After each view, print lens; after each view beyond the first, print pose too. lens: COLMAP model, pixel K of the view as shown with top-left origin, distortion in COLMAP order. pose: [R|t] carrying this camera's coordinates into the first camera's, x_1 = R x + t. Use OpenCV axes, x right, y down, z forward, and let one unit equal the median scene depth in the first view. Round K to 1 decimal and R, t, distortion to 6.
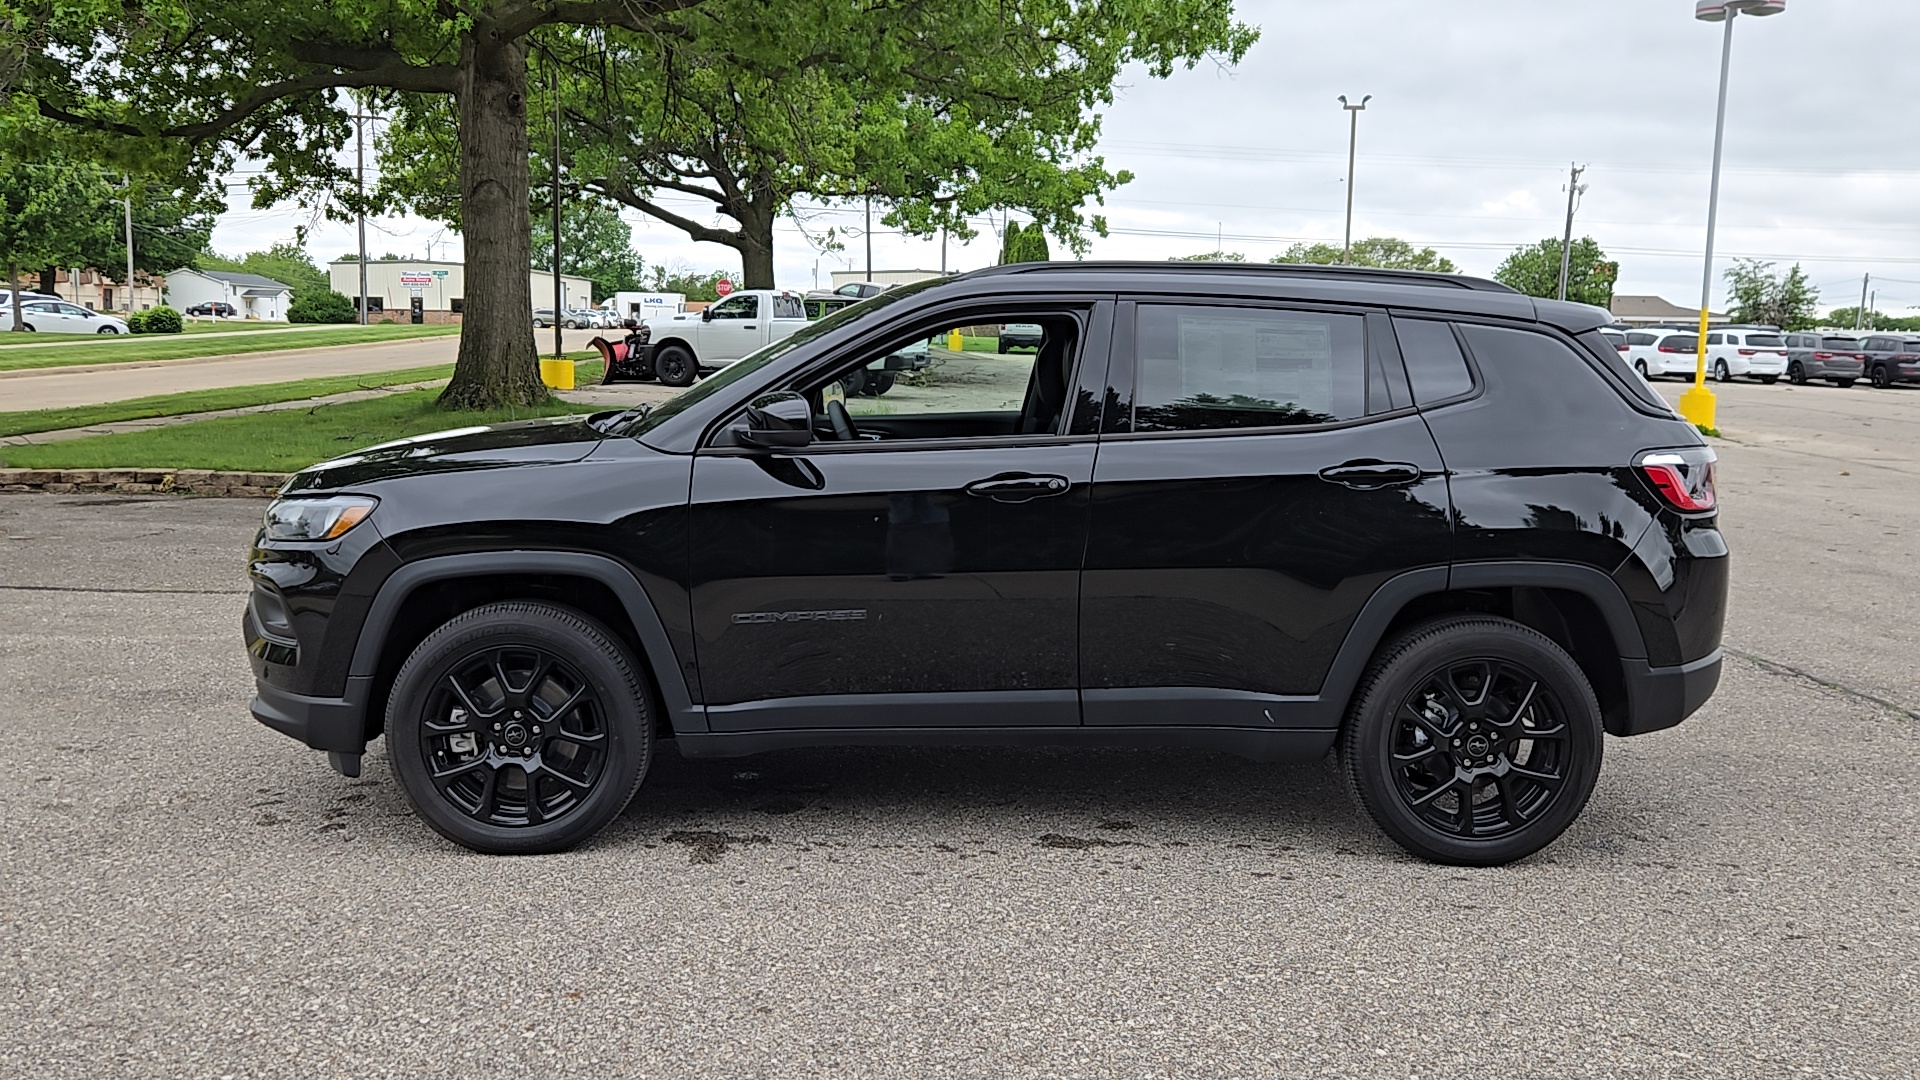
lens RADIAL K [[1587.5, 0, 952.1], [0, 1587.5, 533.2], [0, 0, 1]] dist [0.019859, -0.011269]
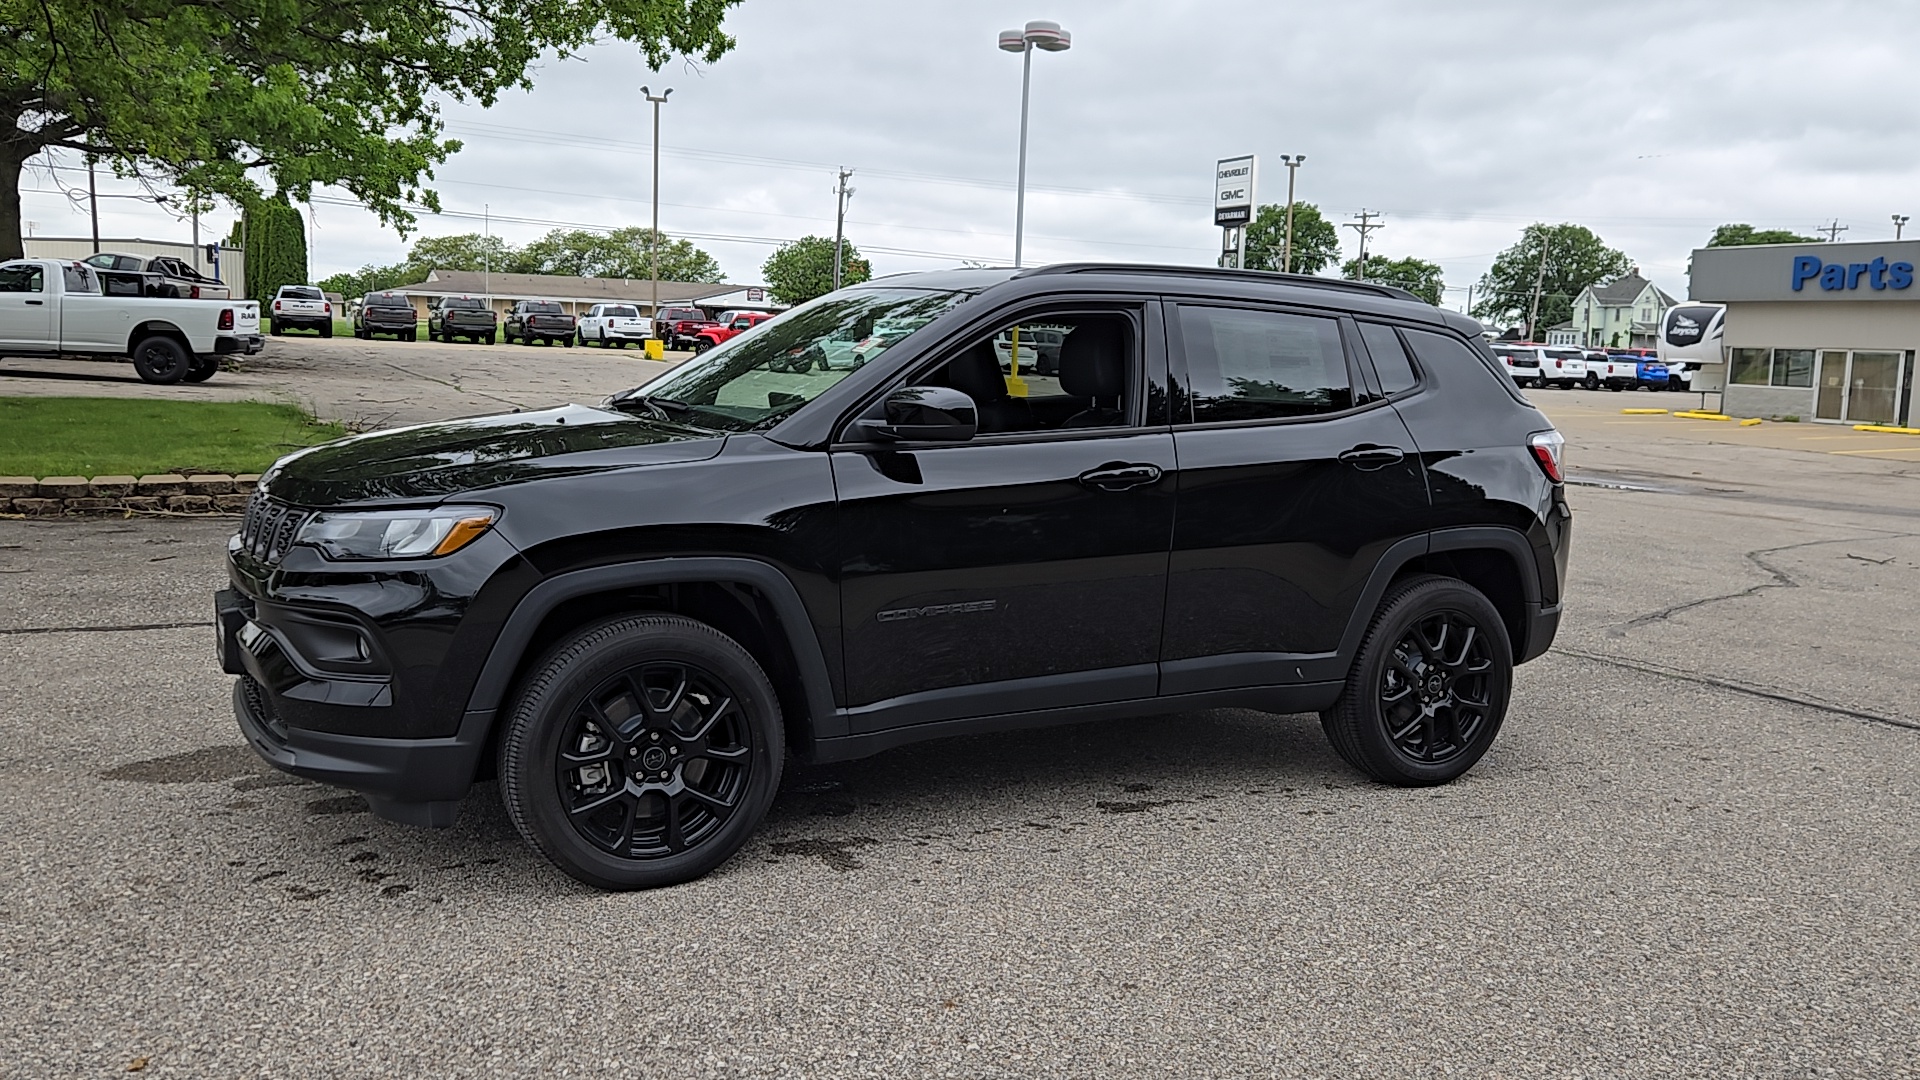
lens RADIAL K [[1587.5, 0, 952.1], [0, 1587.5, 533.2], [0, 0, 1]] dist [0.019859, -0.011269]
pose [[0.895607, -0.041086, 0.442945, -0.508967], [0.037446, 0.999155, 0.016964, -0.012477], [-0.443268, 0.001394, 0.896388, 0.094825]]
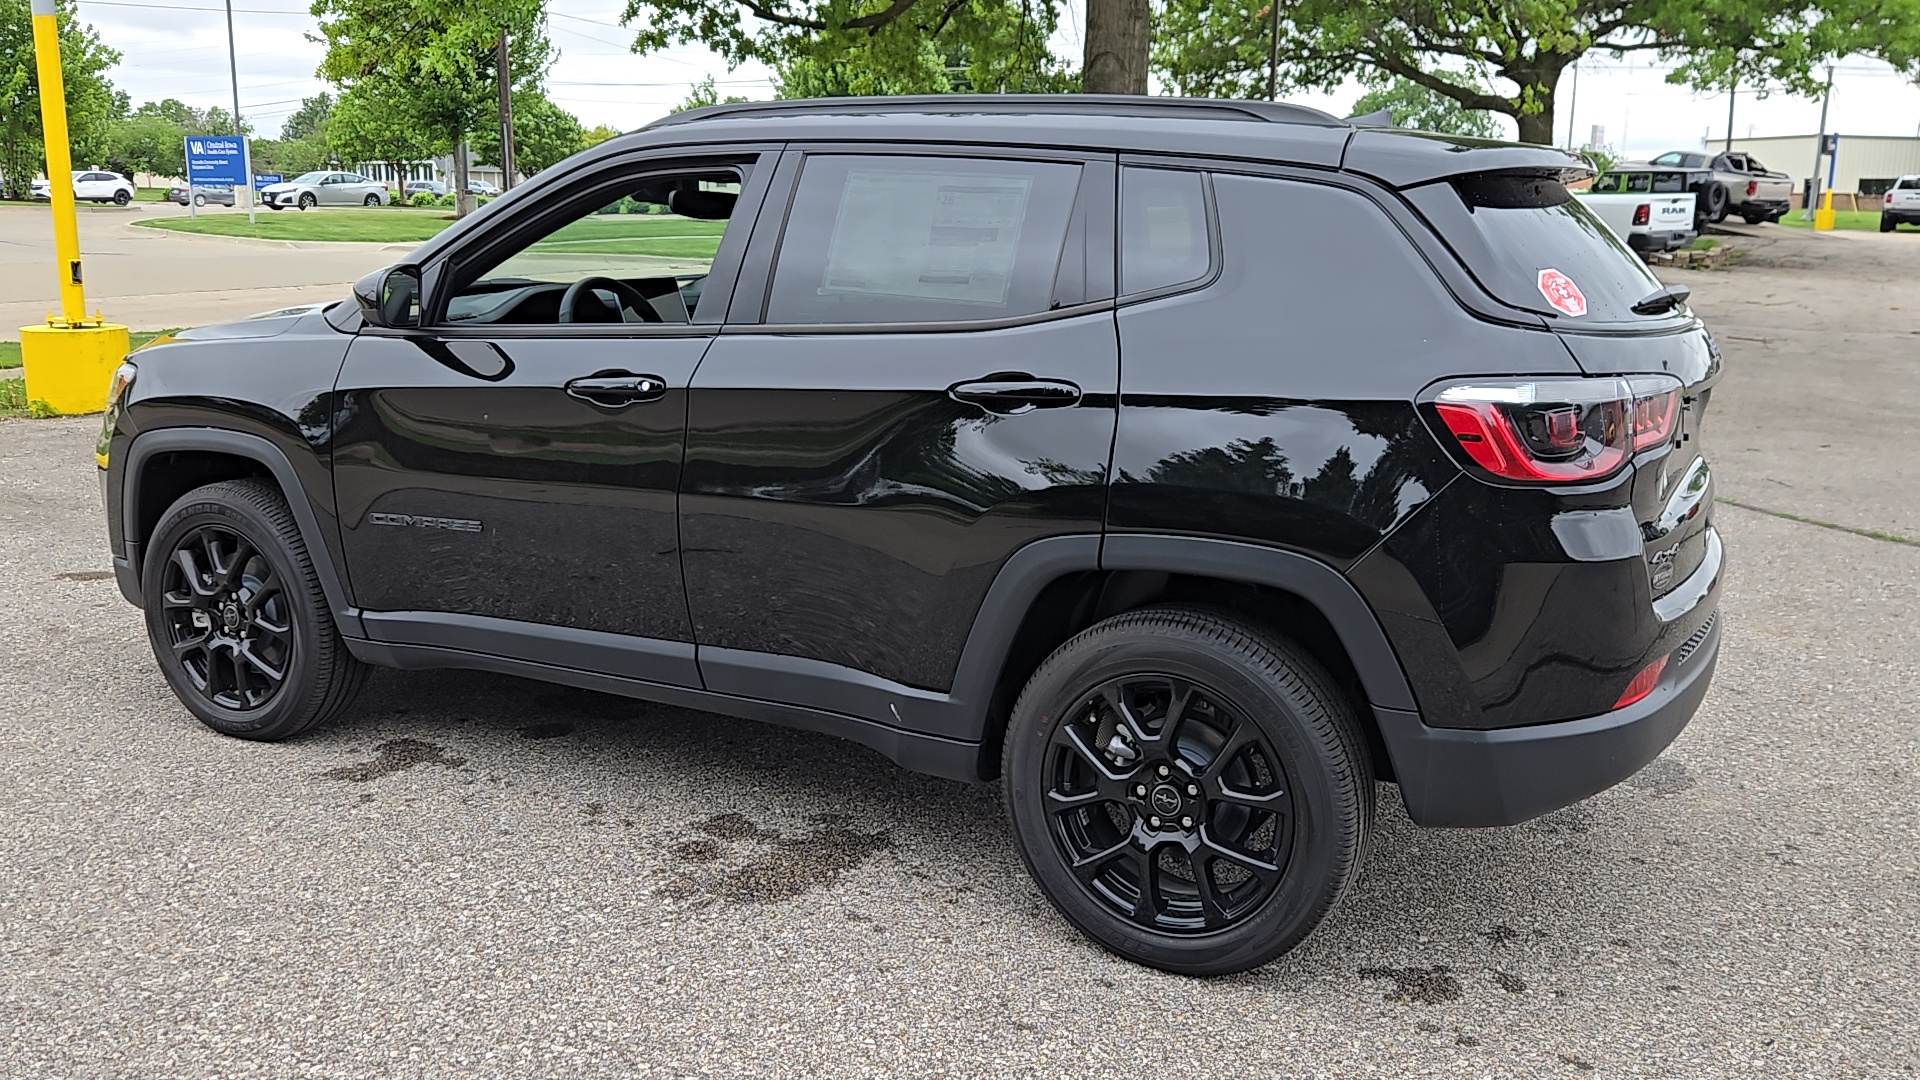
lens RADIAL K [[1587.5, 0, 952.1], [0, 1587.5, 533.2], [0, 0, 1]] dist [0.019859, -0.011269]
pose [[0.865764, 0.094024, -0.491541, 0.569697], [-0.057633, 0.994390, 0.088701, -0.035534], [0.497123, -0.048465, 0.866325, 0.365013]]
